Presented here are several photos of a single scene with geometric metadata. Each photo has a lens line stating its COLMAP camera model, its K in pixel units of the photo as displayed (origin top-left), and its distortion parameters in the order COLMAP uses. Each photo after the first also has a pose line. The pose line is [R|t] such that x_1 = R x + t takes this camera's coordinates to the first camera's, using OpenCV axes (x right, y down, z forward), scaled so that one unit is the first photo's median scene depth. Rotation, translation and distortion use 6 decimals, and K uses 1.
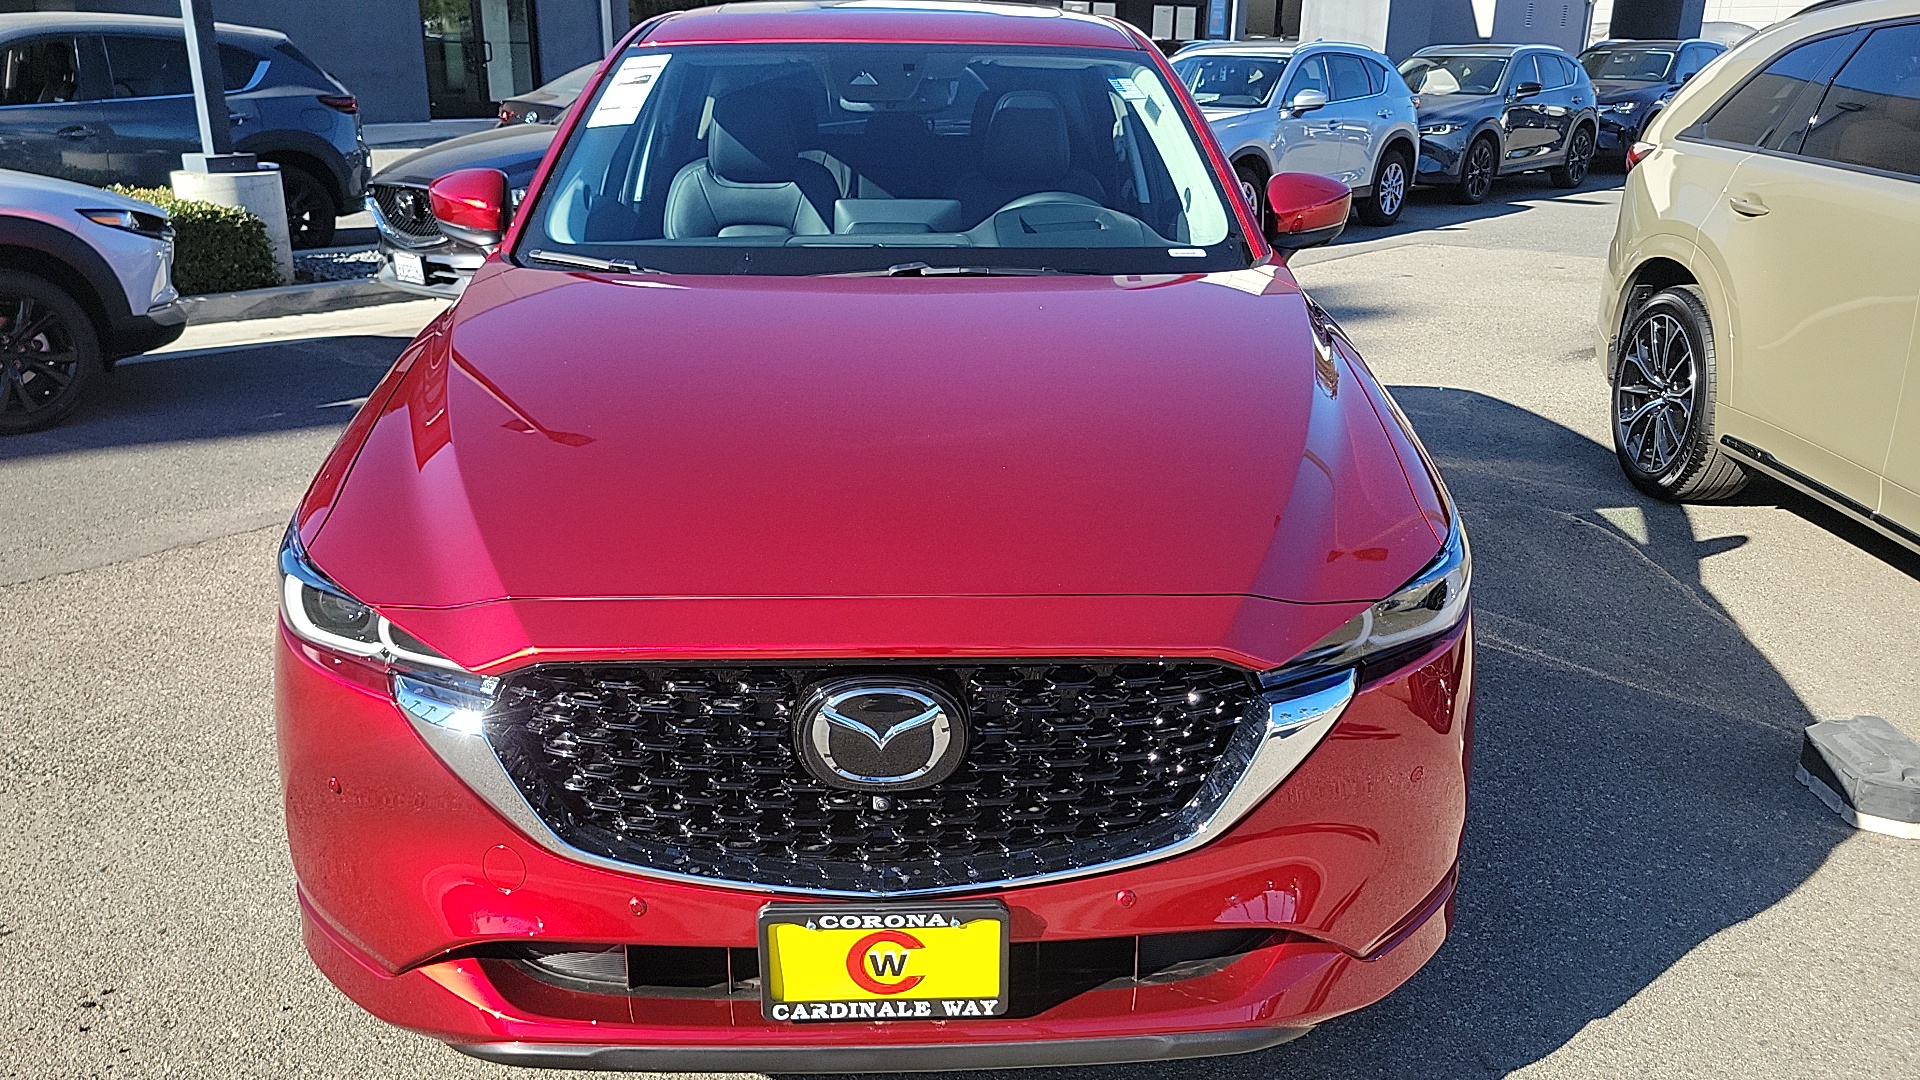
lens RADIAL K [[1424.9, 0, 952.3], [0, 1424.9, 546.7], [0, 0, 1]] dist [0.032379, -0.016150]
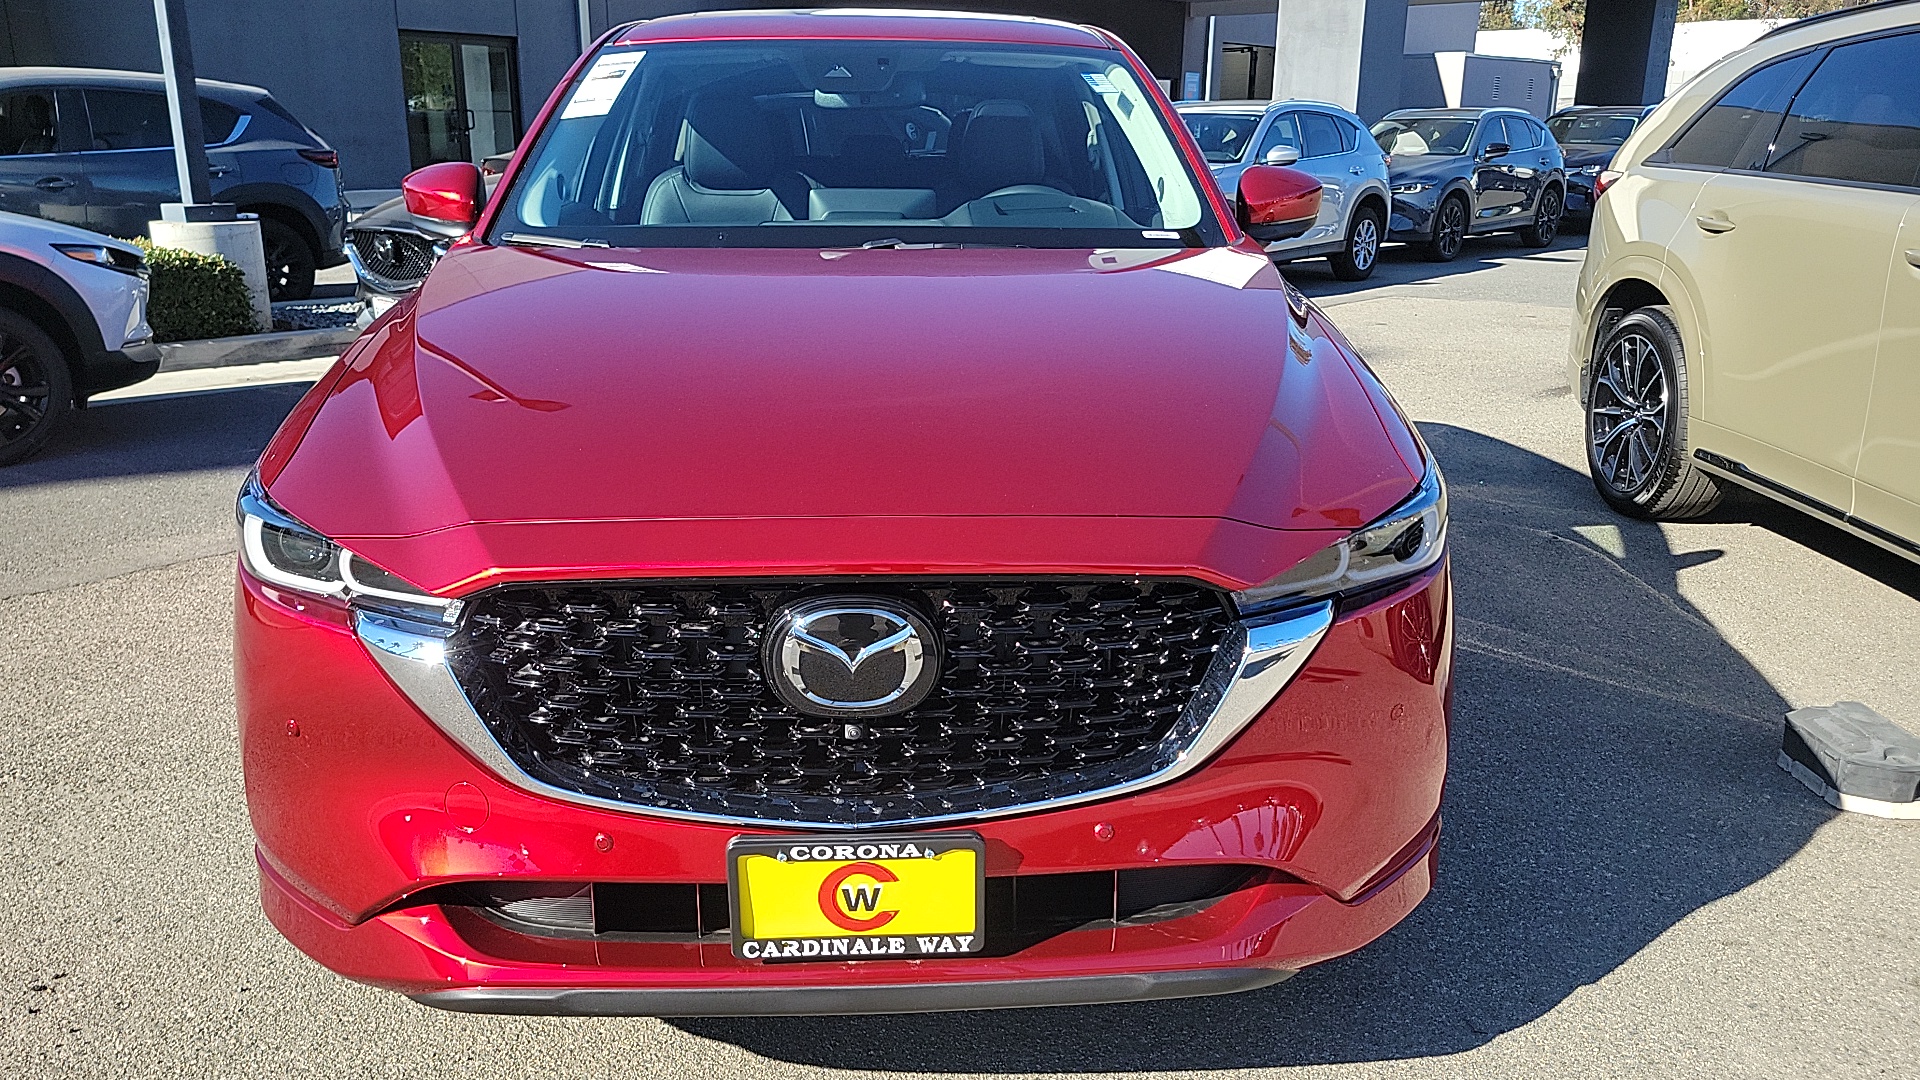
lens RADIAL K [[1424.9, 0, 952.9], [0, 1424.9, 555.2], [0, 0, 1]] dist [0.032379, -0.016150]
pose [[0.999892, -0.006261, 0.013270, 0.005688], [0.006792, 0.999162, -0.040369, 0.087726], [-0.013006, 0.040455, 0.999097, 0.013258]]
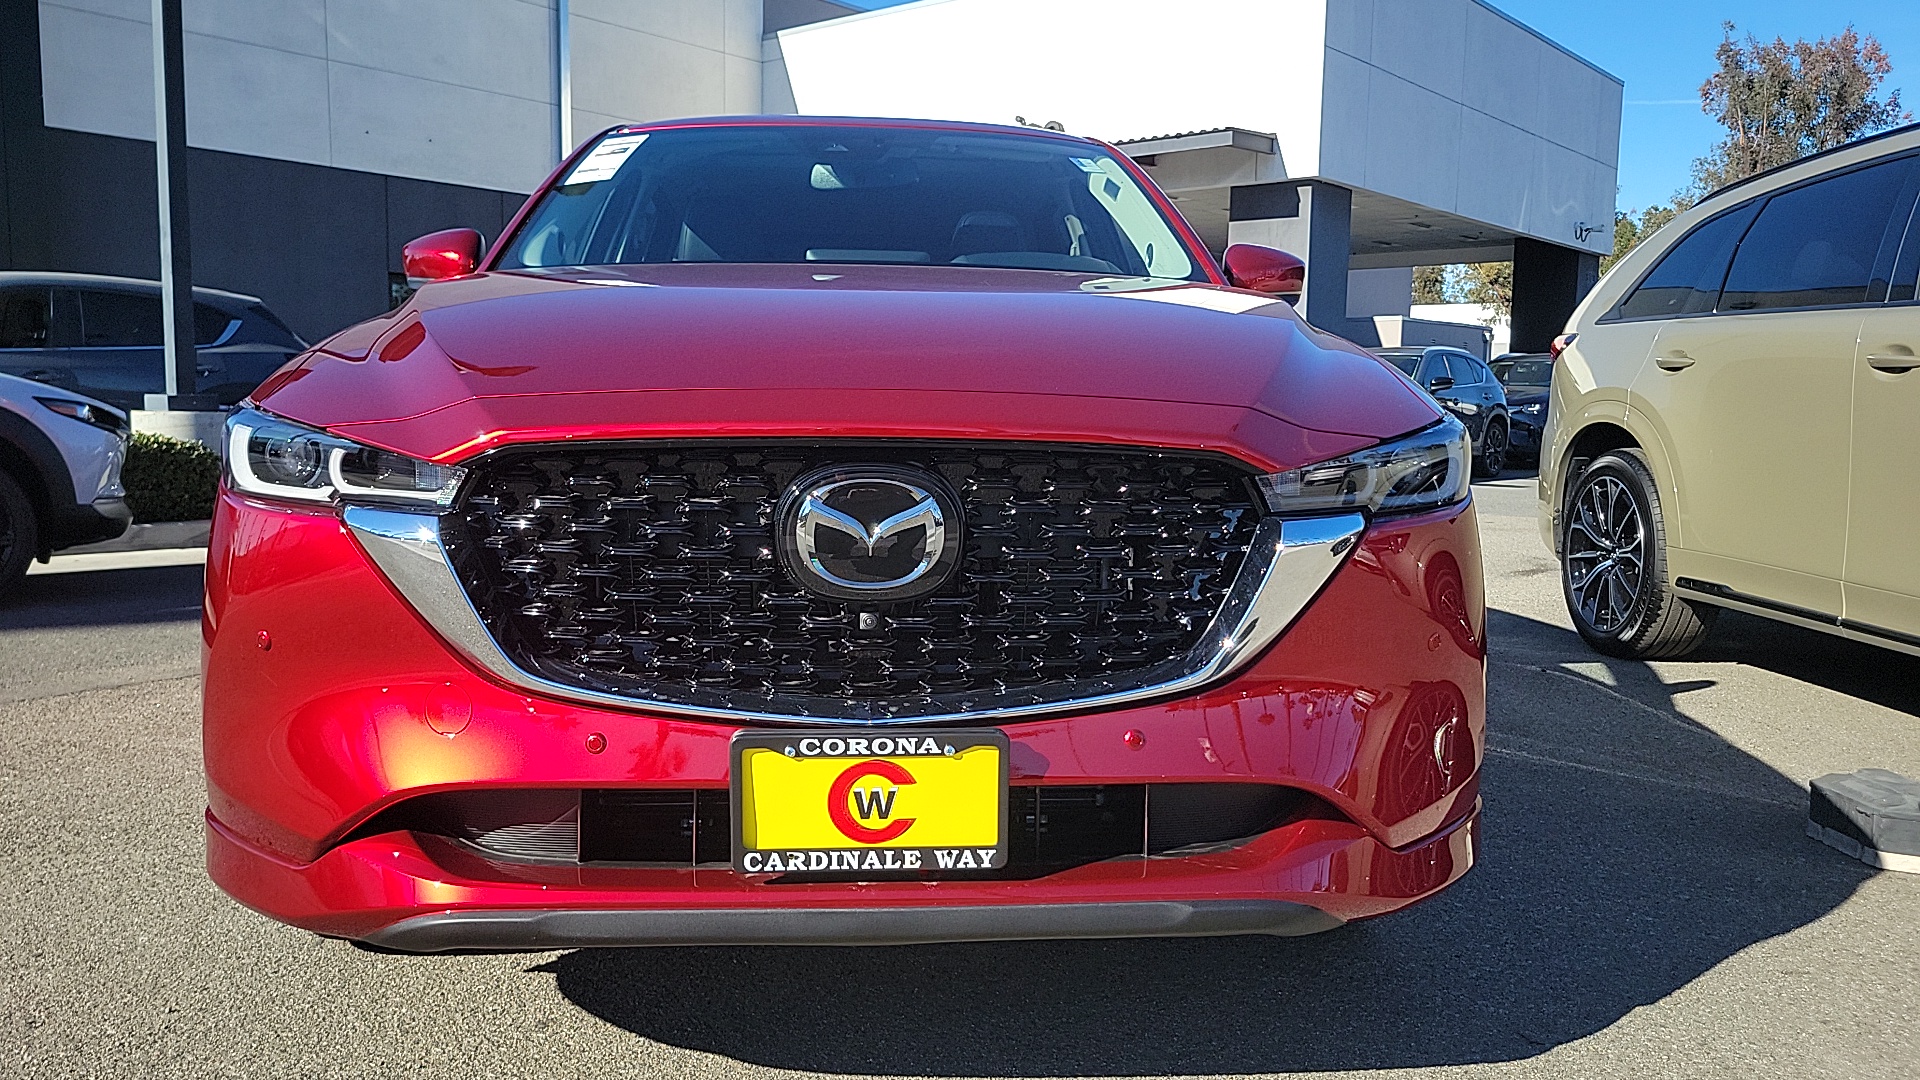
lens RADIAL K [[1424.9, 0, 944.1], [0, 1424.9, 530.3], [0, 0, 1]] dist [0.032379, -0.016150]
pose [[0.999430, 0.001759, 0.033709, -0.028488], [0.005854, 0.974478, -0.224406, 0.293425], [-0.033243, 0.224475, 0.973913, 0.077782]]
